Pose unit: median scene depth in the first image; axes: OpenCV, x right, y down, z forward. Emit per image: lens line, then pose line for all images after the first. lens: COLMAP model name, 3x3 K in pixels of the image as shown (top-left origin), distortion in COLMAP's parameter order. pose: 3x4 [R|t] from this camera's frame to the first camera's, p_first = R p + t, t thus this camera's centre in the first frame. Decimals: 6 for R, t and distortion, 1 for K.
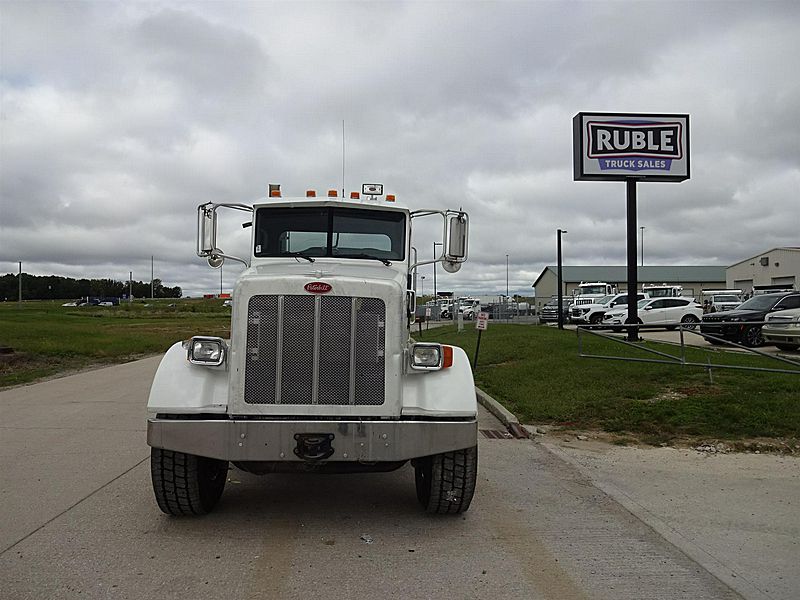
lens RADIAL K [[614.4, 0, 400.3], [0, 614.4, 300.7], [0, 0, 1]] dist [0.029177, -0.035598]
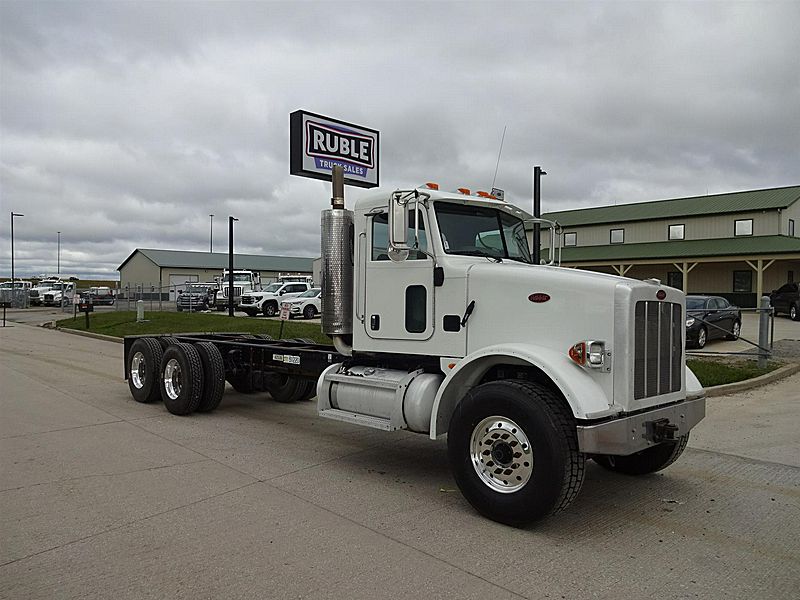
lens RADIAL K [[614.4, 0, 402.6], [0, 614.4, 299.1], [0, 0, 1]] dist [0.029177, -0.035598]
pose [[0.738647, 0.001576, 0.674091, -0.282479], [-0.017276, 0.999713, 0.016594, -0.005108], [-0.673871, -0.023903, 0.738462, 0.104938]]
